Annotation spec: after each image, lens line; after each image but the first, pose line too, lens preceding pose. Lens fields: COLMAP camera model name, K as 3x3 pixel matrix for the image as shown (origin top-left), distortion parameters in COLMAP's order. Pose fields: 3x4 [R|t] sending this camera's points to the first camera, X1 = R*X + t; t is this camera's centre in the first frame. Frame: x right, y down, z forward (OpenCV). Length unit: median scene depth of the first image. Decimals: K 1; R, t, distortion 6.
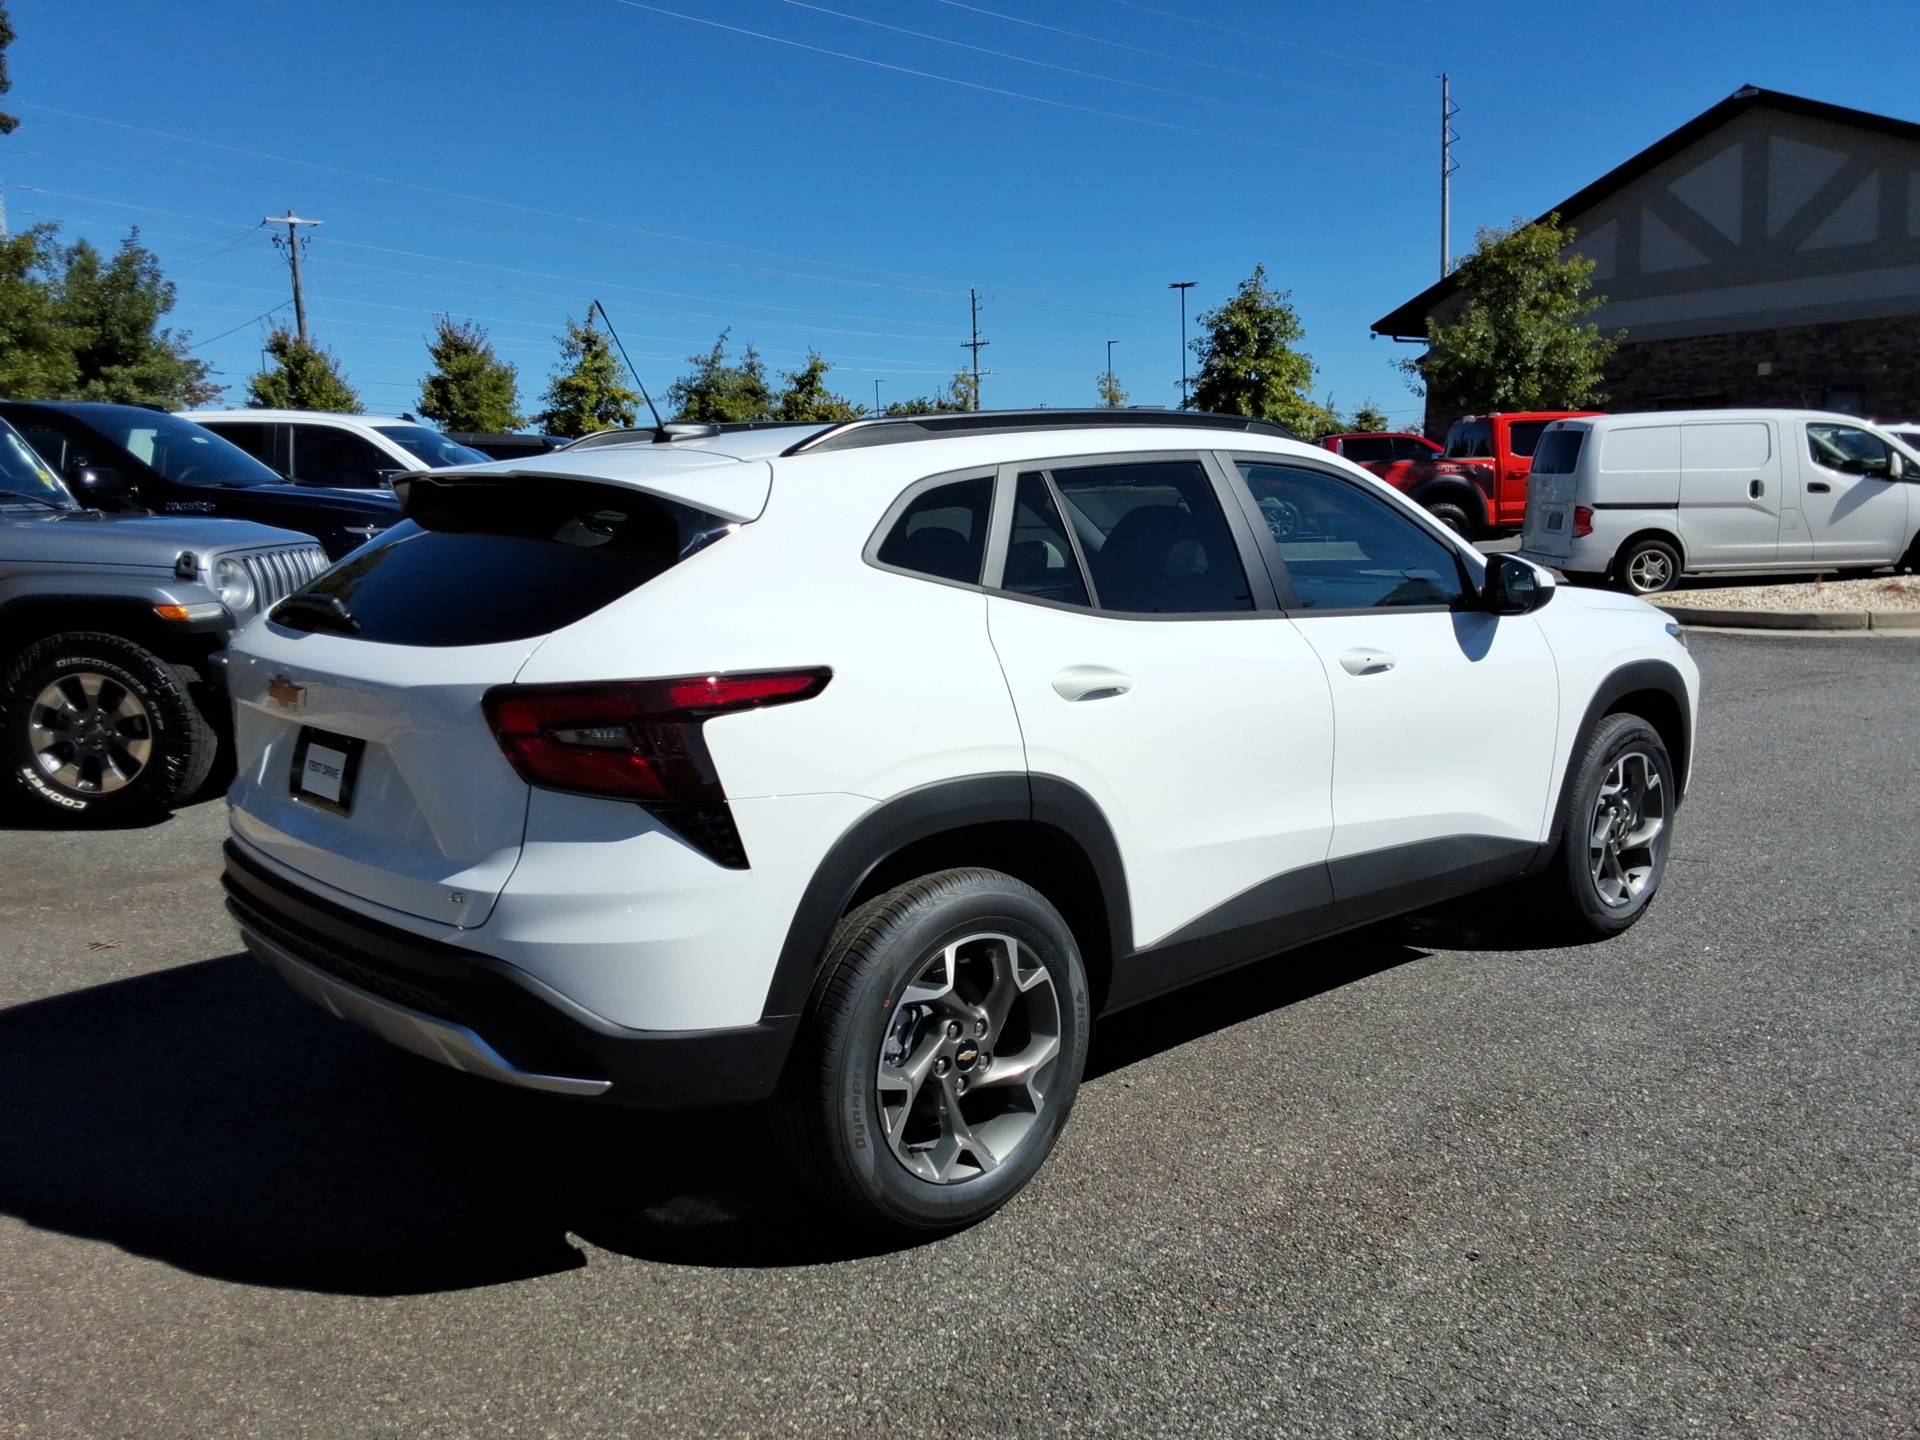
lens RADIAL K [[1542.8, 0, 960.7], [0, 1542.8, 755.9], [0, 0, 1]] dist [0.124883, -0.192469]
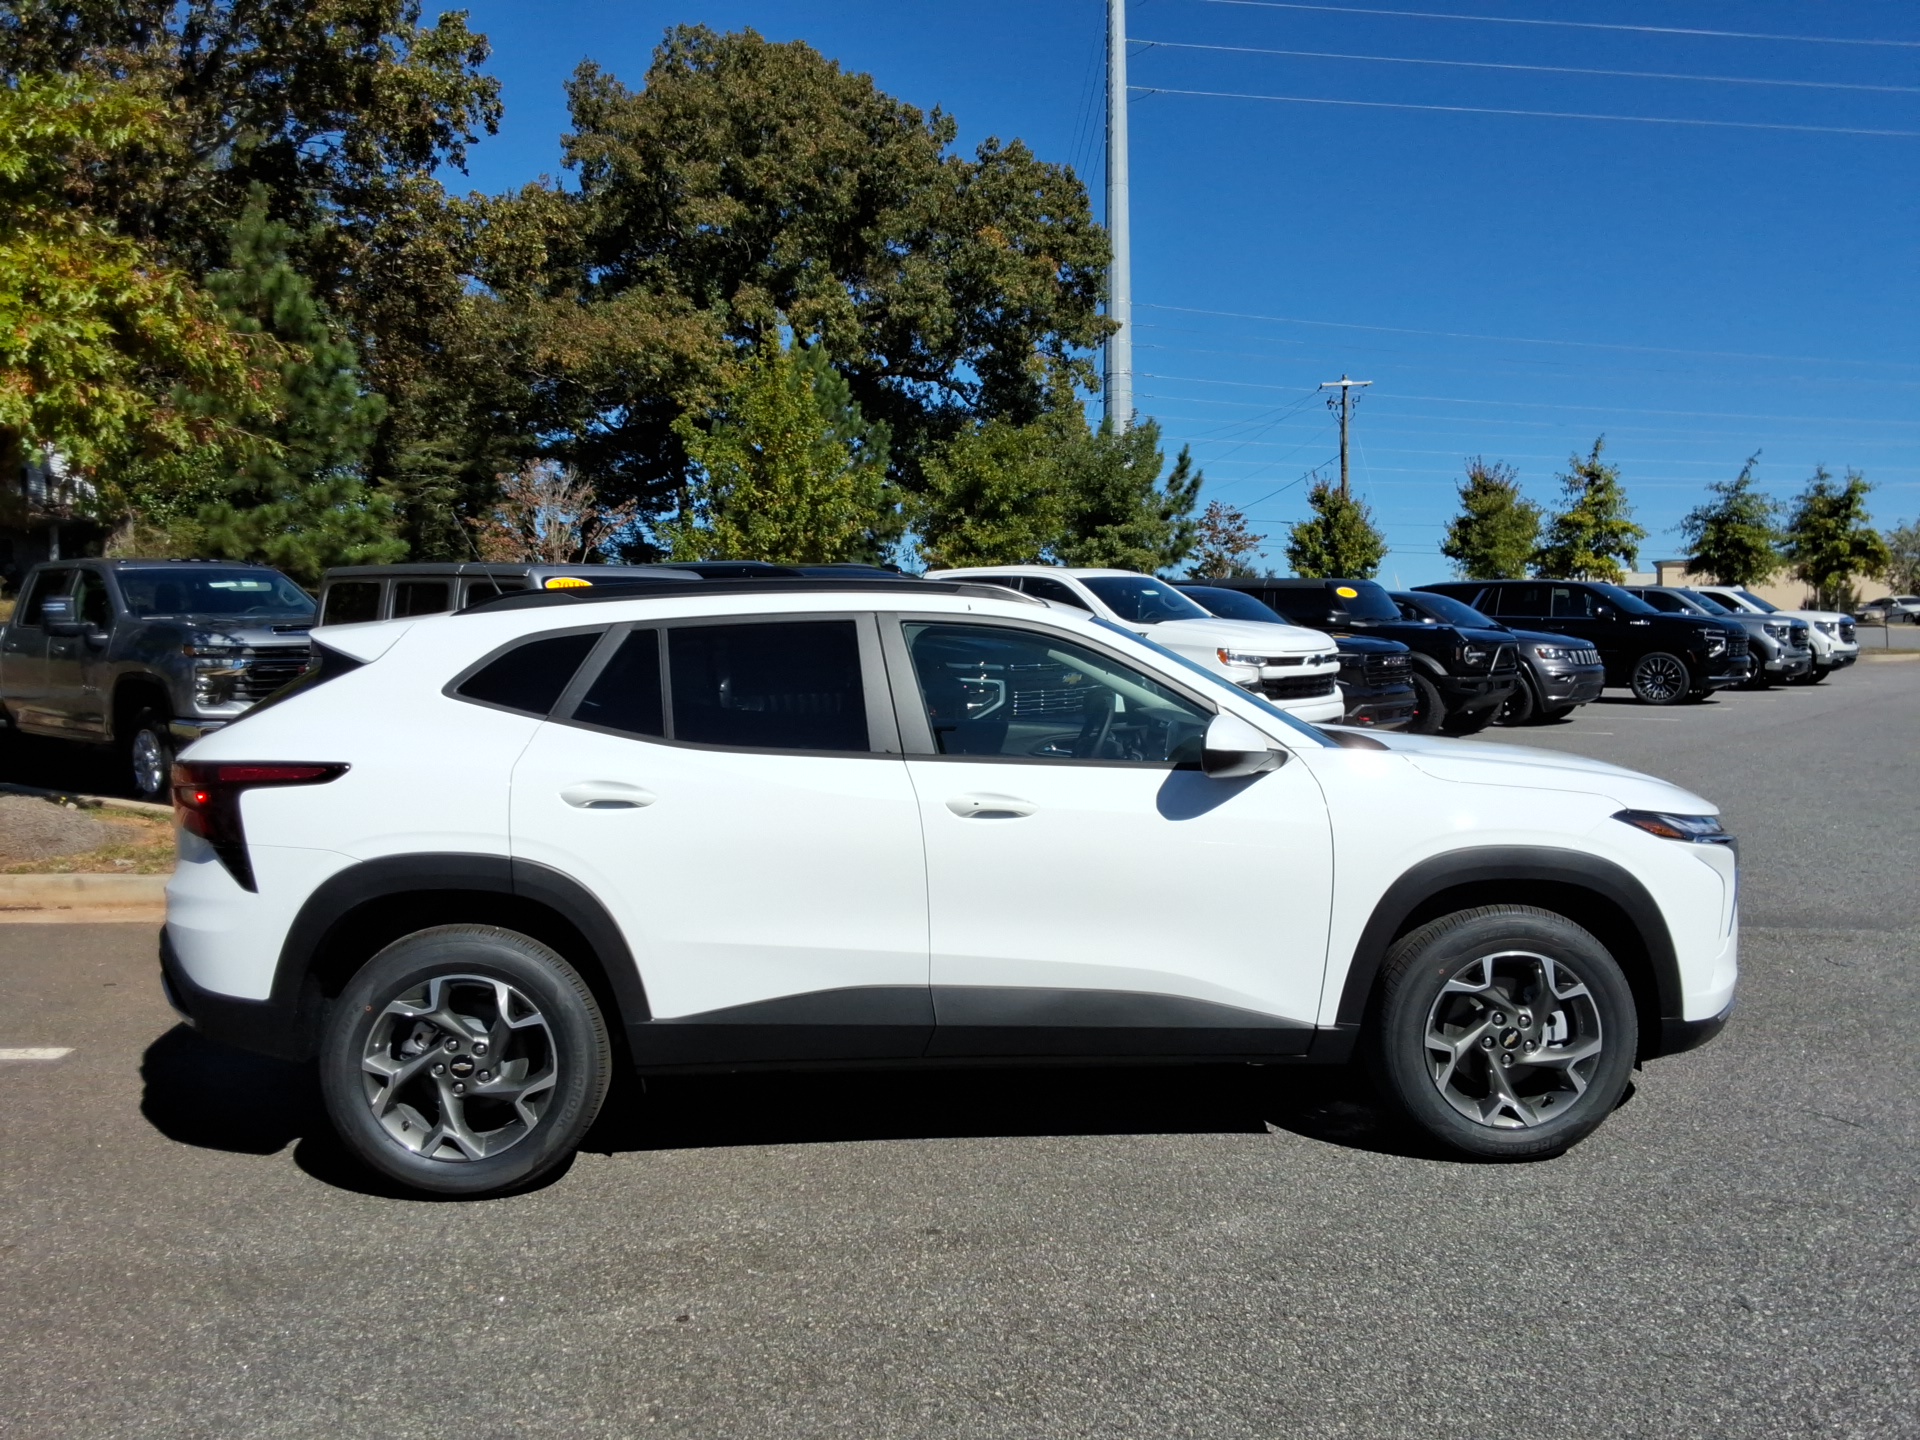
lens RADIAL K [[1542.8, 0, 960.7], [0, 1542.8, 755.9], [0, 0, 1]] dist [0.124883, -0.192469]
pose [[0.781101, 0.060669, -0.621450, 0.072859], [-0.112769, 0.992609, -0.044836, -0.003654], [0.614137, 0.105102, 0.782169, 0.011974]]
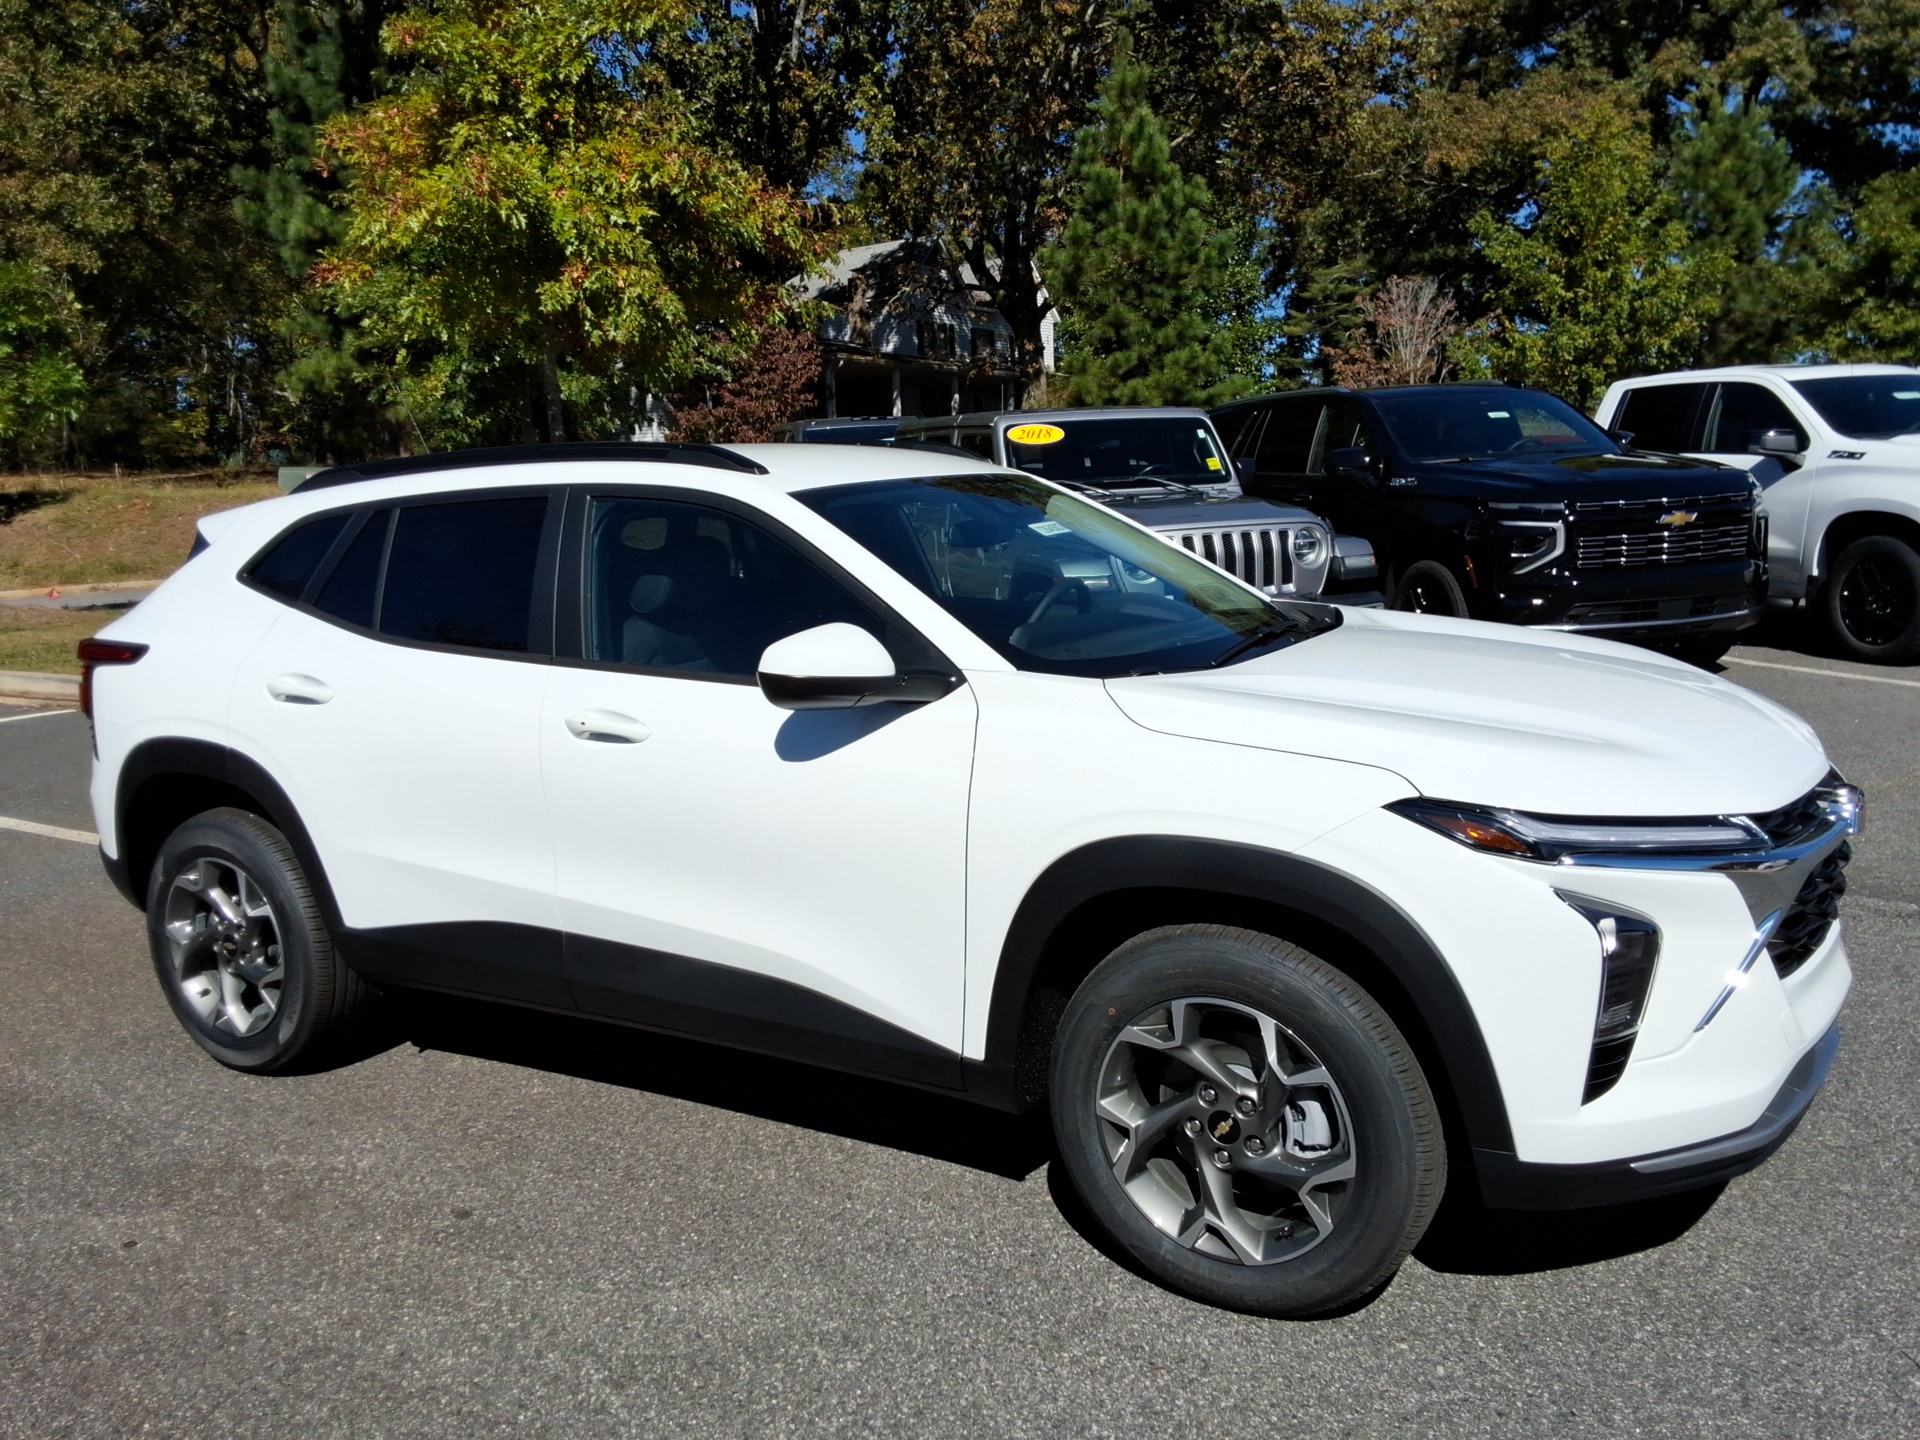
lens RADIAL K [[1542.8, 0, 960.7], [0, 1542.8, 755.9], [0, 0, 1]] dist [0.124883, -0.192469]
pose [[0.291120, 0.172659, -0.940977, 0.092080], [-0.132882, 0.981343, 0.138954, -0.015488], [0.947413, 0.084587, 0.308632, 0.073930]]
